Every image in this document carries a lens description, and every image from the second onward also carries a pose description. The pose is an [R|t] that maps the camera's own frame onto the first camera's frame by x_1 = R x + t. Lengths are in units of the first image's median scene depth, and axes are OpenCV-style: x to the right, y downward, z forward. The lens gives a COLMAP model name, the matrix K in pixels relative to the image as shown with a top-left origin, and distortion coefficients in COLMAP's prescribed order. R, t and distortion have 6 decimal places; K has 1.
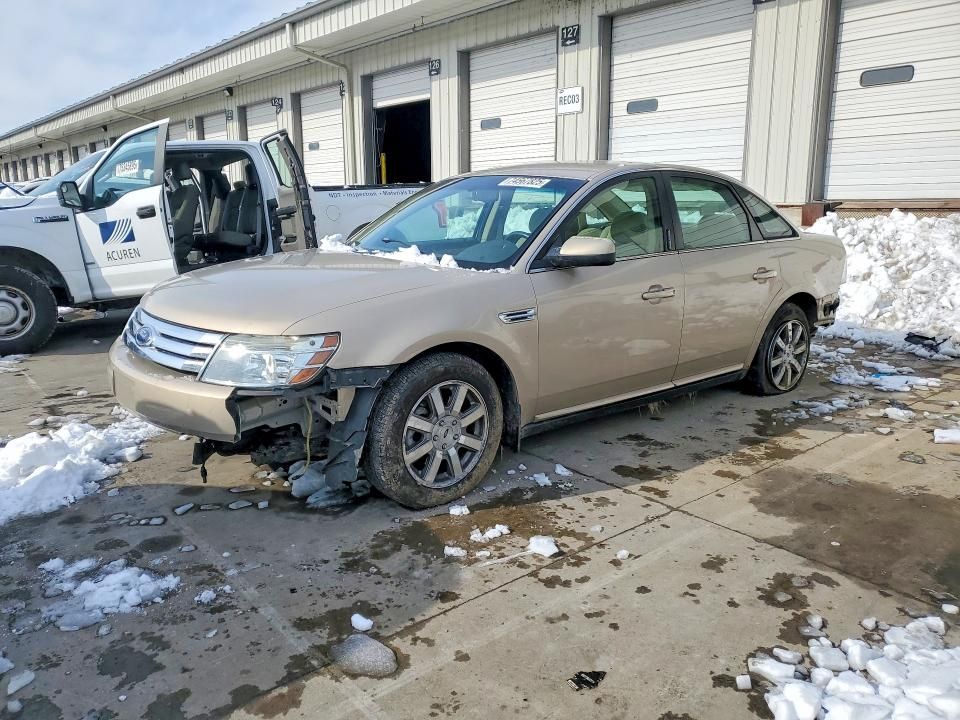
lens RADIAL K [[755.5, 0, 475.4], [0, 755.5, 359.5], [0, 0, 1]] dist [0.005574, -0.001866]
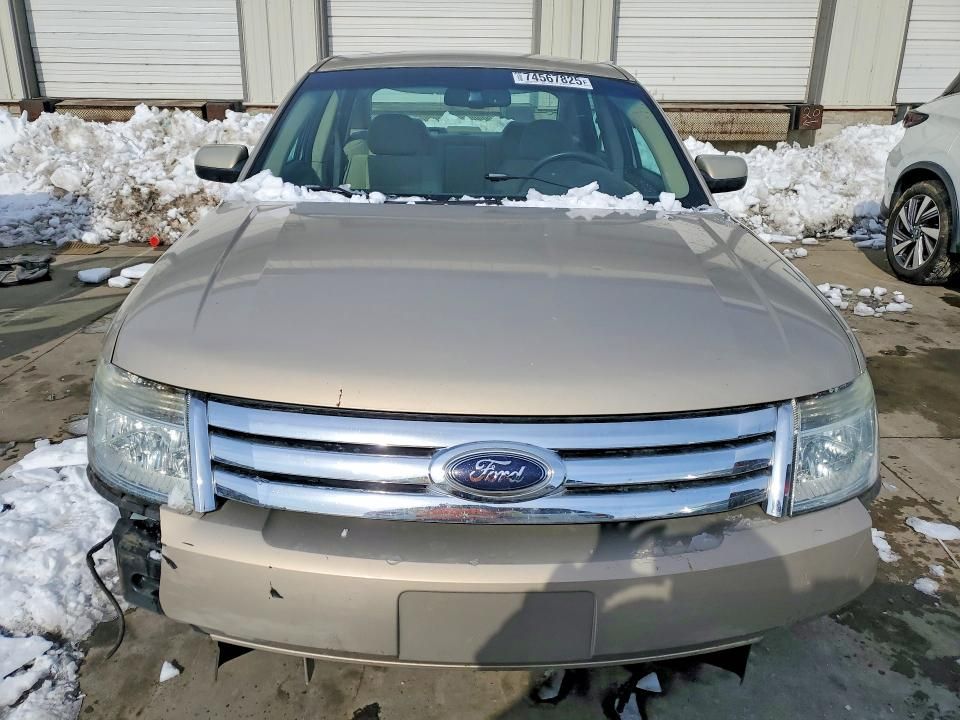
lens RADIAL K [[755.5, 0, 478.7], [0, 755.5, 355.7], [0, 0, 1]] dist [0.005574, -0.001866]
pose [[0.609541, -0.253477, 0.751139, -0.706722], [0.160440, 0.967341, 0.196241, -0.165646], [-0.776350, 0.000896, 0.630302, 0.752286]]
